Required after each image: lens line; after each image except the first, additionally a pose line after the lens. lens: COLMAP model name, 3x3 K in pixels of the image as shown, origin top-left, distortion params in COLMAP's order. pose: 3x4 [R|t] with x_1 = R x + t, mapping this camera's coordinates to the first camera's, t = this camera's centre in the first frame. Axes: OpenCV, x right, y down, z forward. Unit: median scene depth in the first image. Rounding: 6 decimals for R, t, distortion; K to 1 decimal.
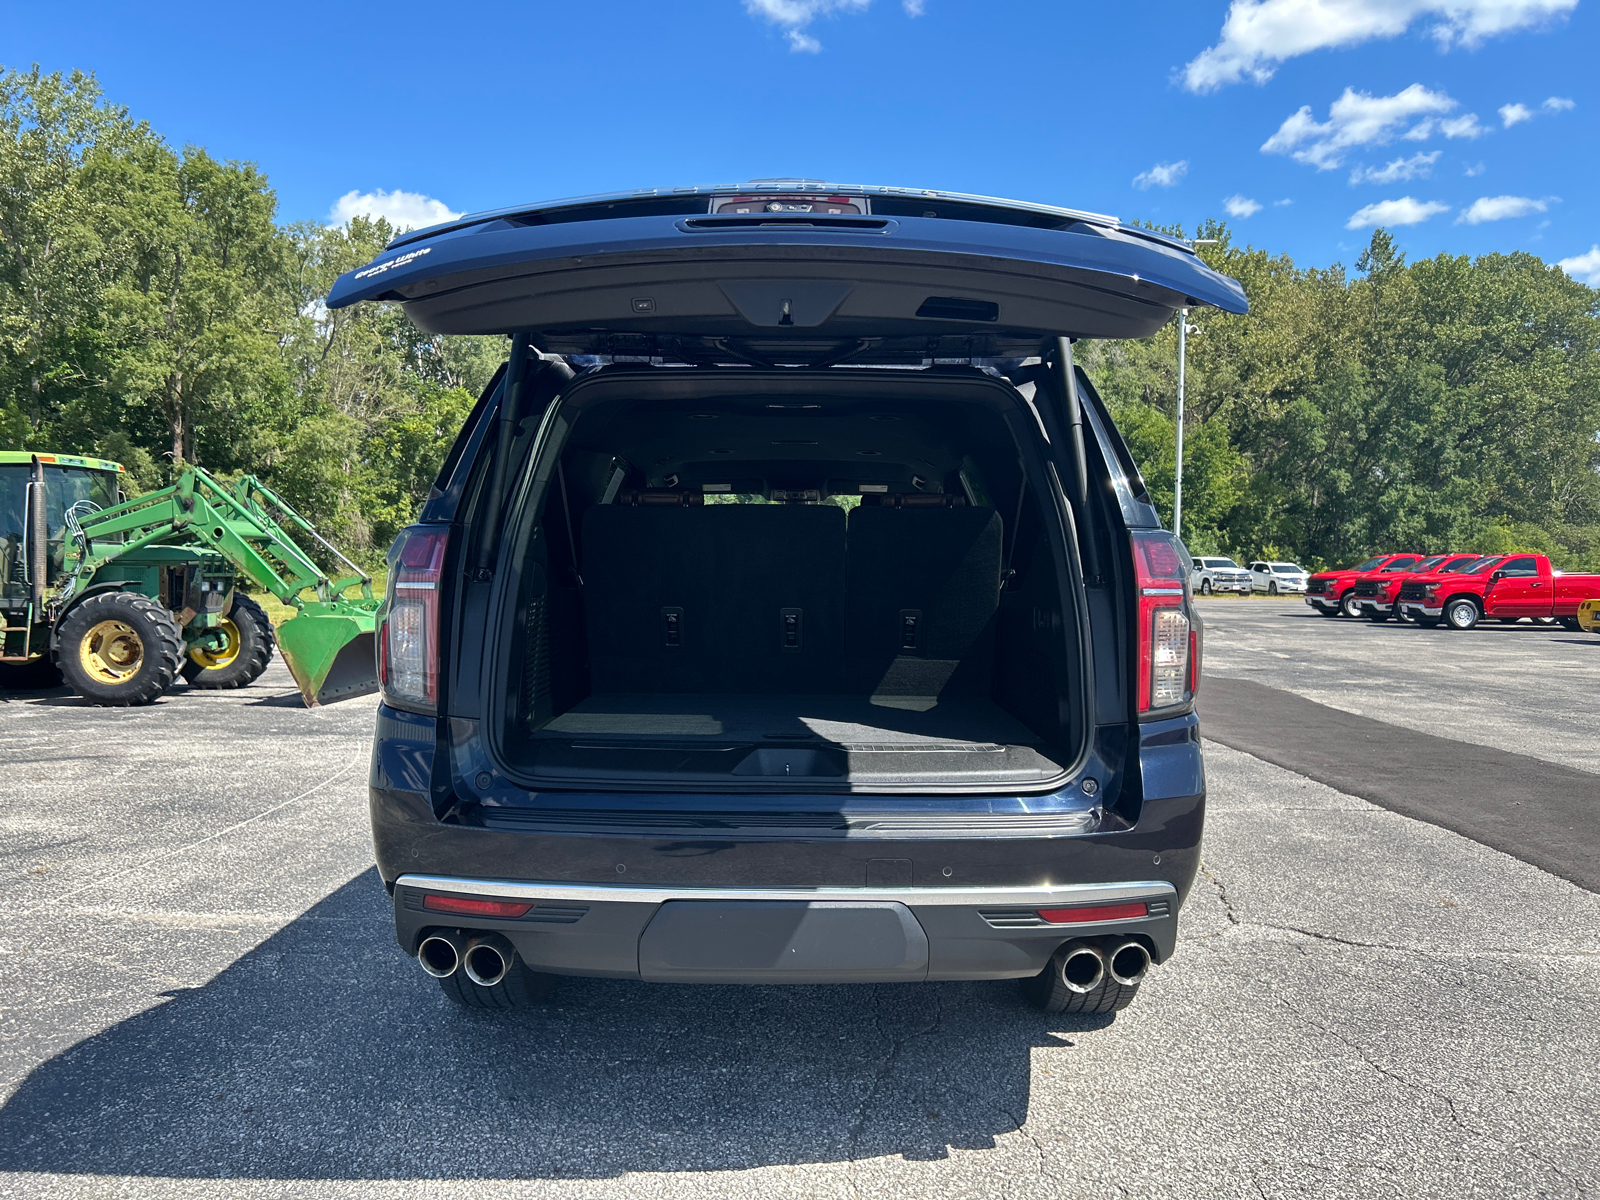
lens RADIAL K [[1193.0, 0, 800.0], [0, 1193.0, 600.0], [0, 0, 1]] dist [0.033421, -0.029101]
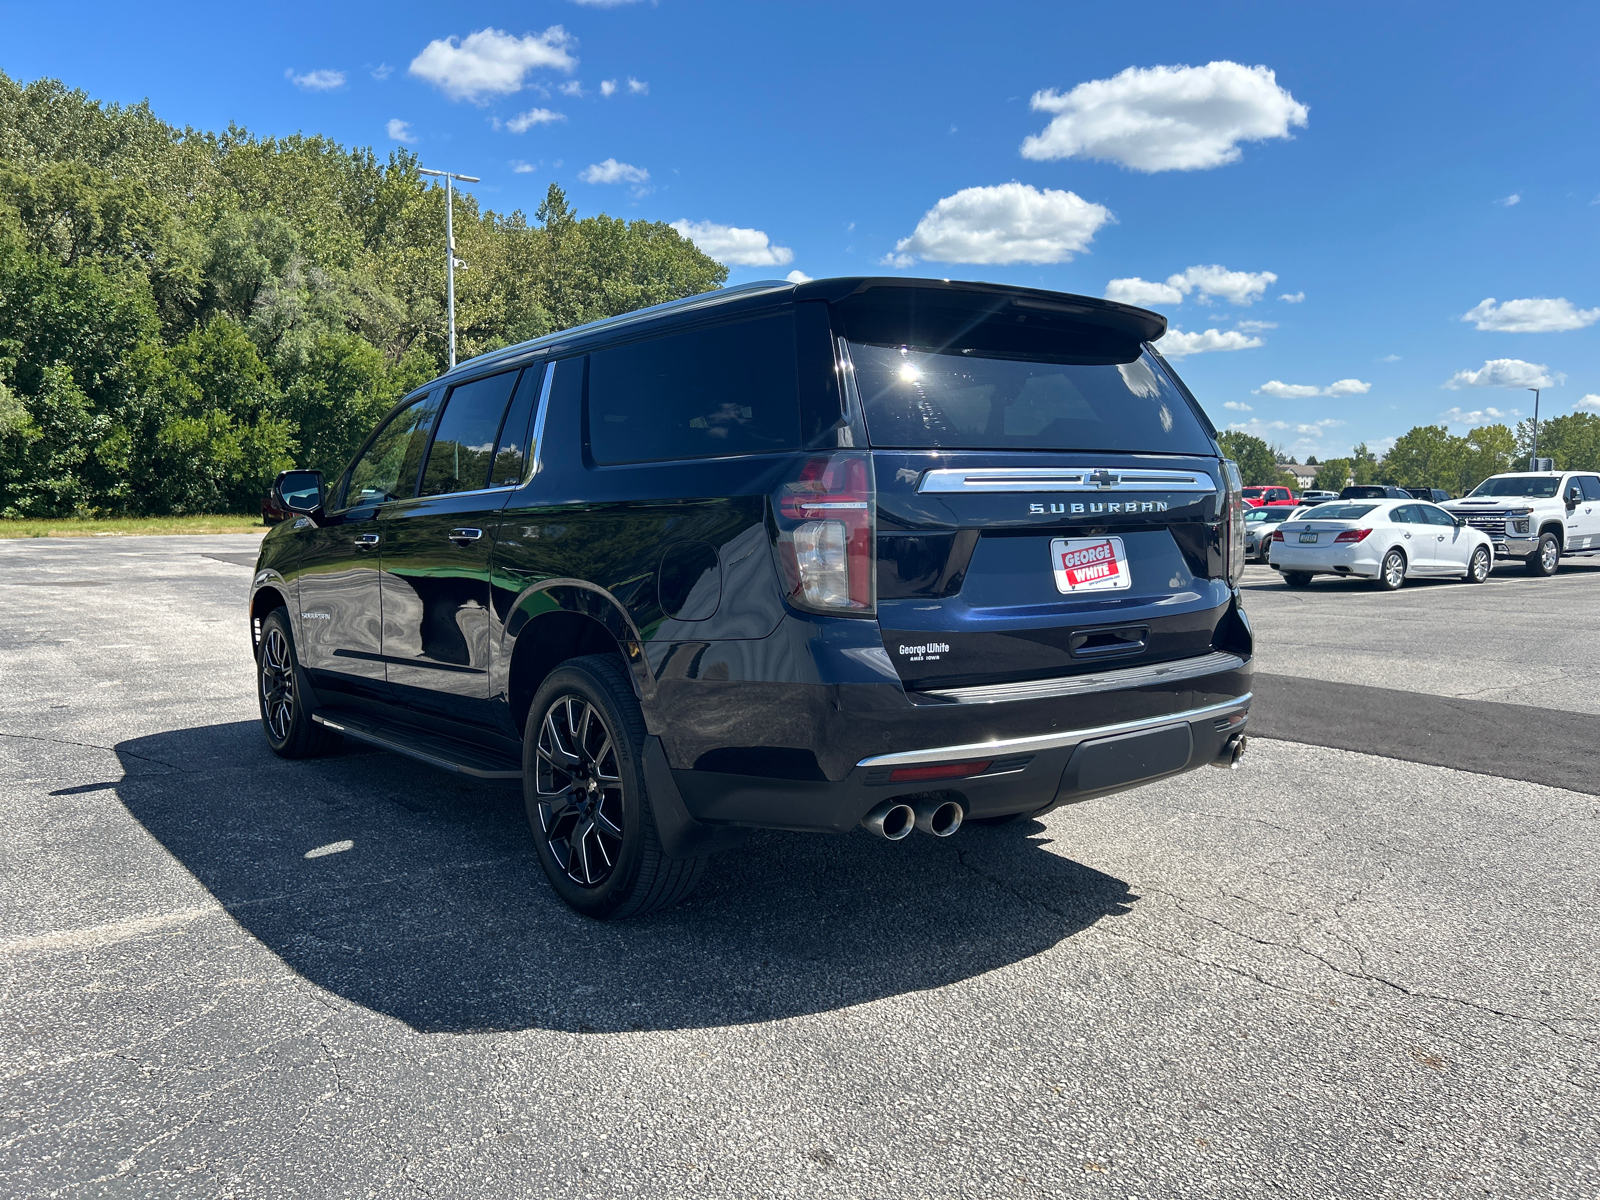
lens RADIAL K [[1184.2, 0, 800.0], [0, 1184.2, 600.0], [0, 0, 1]] dist [0.009399, -0.001923]
pose [[0.794353, -0.061385, 0.604347, -0.167029], [0.026198, 0.997417, 0.066876, -0.000850], [-0.606891, -0.037290, 0.793909, 0.027580]]
